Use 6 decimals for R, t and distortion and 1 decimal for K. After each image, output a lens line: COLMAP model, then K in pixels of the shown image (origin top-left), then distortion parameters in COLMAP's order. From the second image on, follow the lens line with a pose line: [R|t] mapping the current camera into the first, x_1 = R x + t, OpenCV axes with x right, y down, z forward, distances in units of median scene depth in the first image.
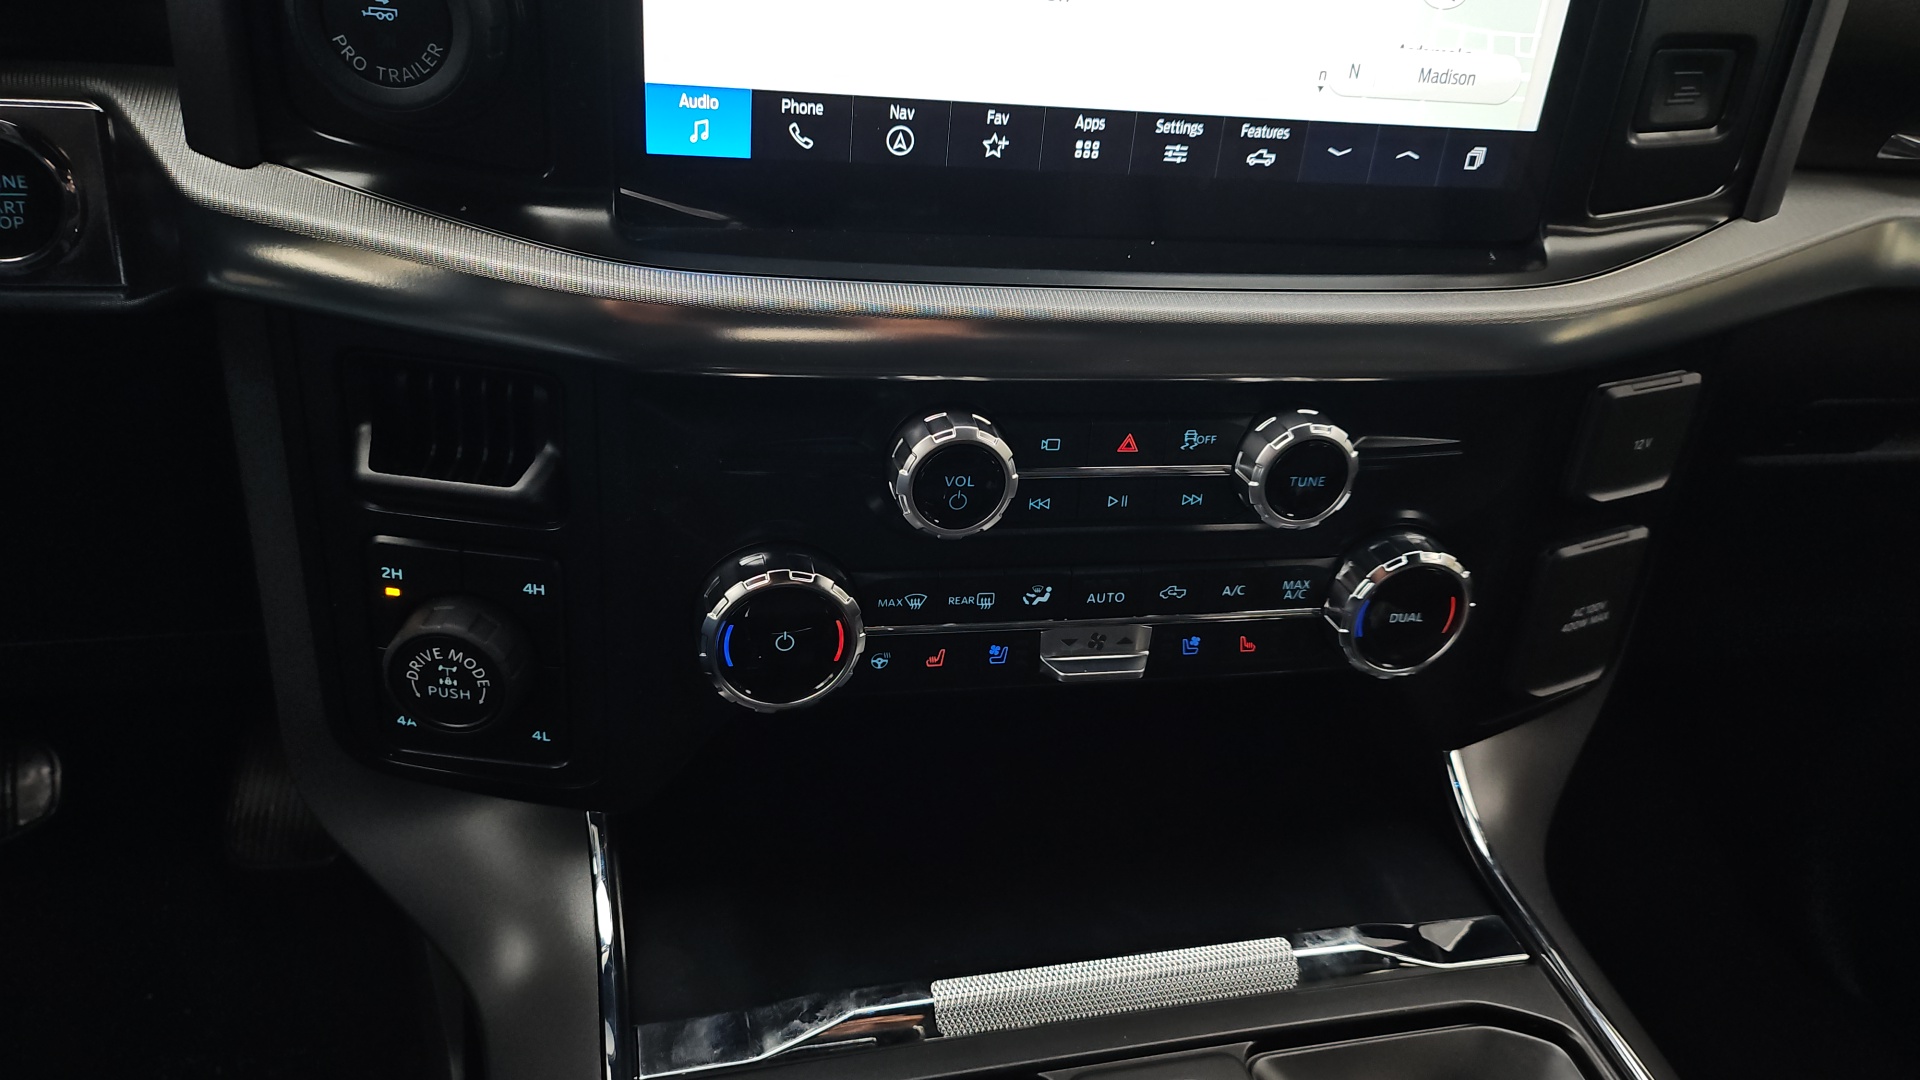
lens RADIAL K [[1374.7, 0, 990.9], [0, 1374.7, 532.7], [0, 0, 1]] dist [0.032493, -0.054497]
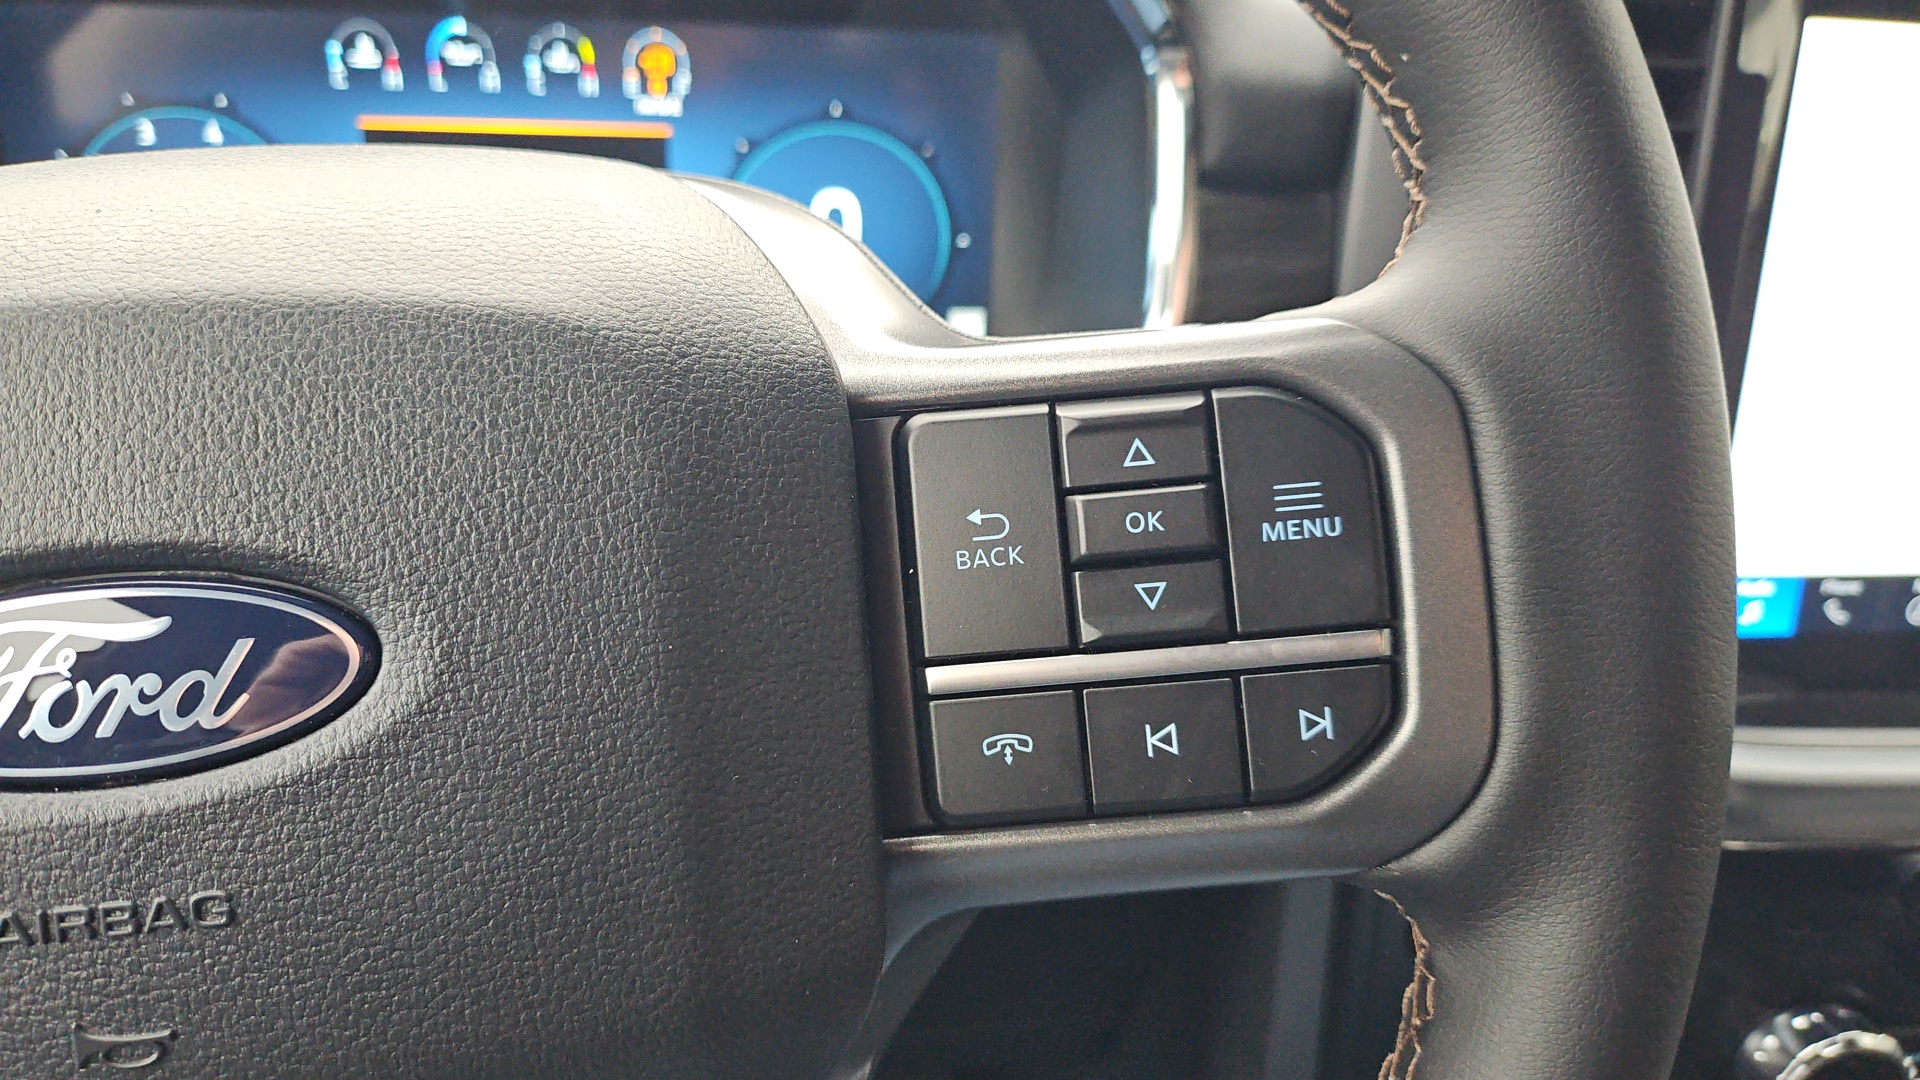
lens RADIAL K [[1374.4, 0, 960.0], [0, 1374.4, 540.0], [0, 0, 1]] dist [0.032698, -0.054837]
pose [[0.991328, -0.035924, -0.126406, -0.621174], [0.010566, 0.980584, -0.195813, -0.129358], [0.130987, 0.192779, 0.972460, -0.130435]]
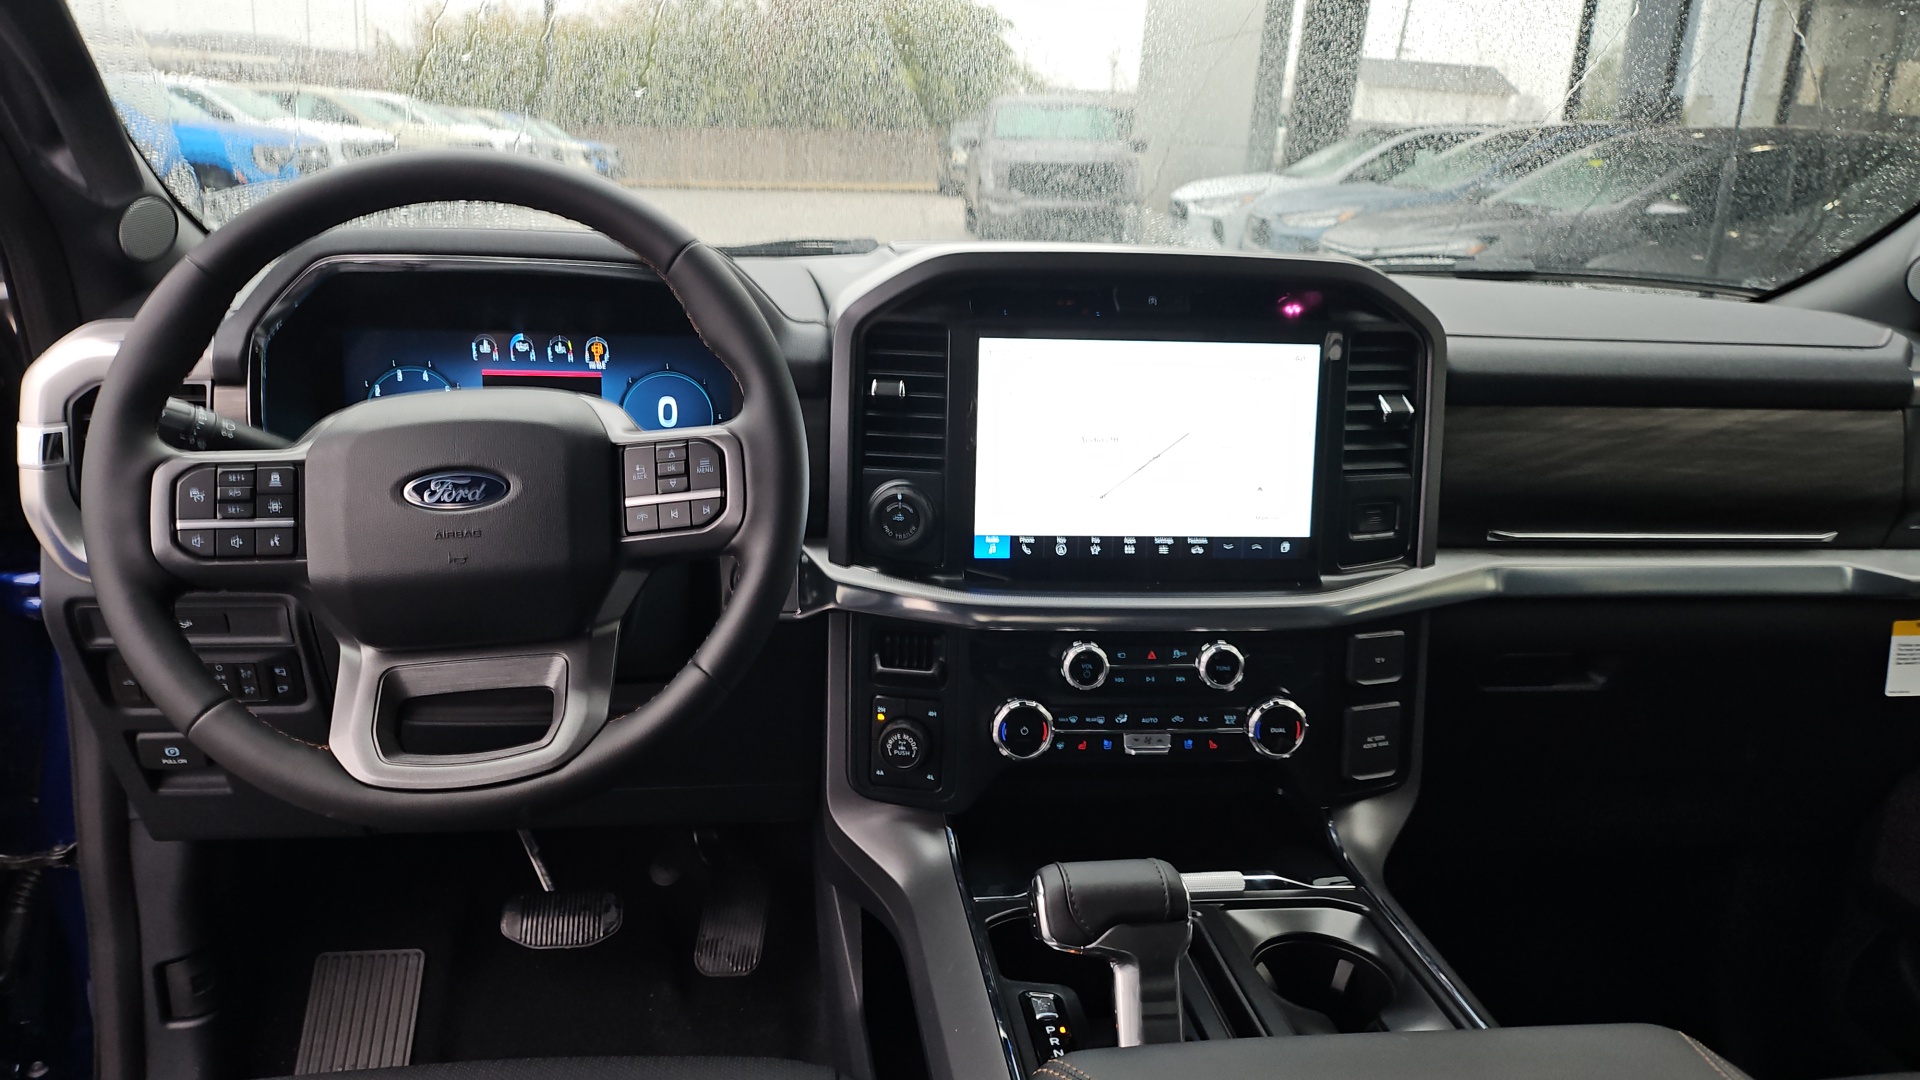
lens RADIAL K [[1374.4, 0, 960.0], [0, 1374.4, 540.0], [0, 0, 1]] dist [0.032698, -0.054837]
pose [[0.989727, -0.056911, -0.131152, 0.093271], [0.010358, 0.943489, -0.331243, 0.588044], [0.142592, 0.326482, 0.934386, -1.562616]]
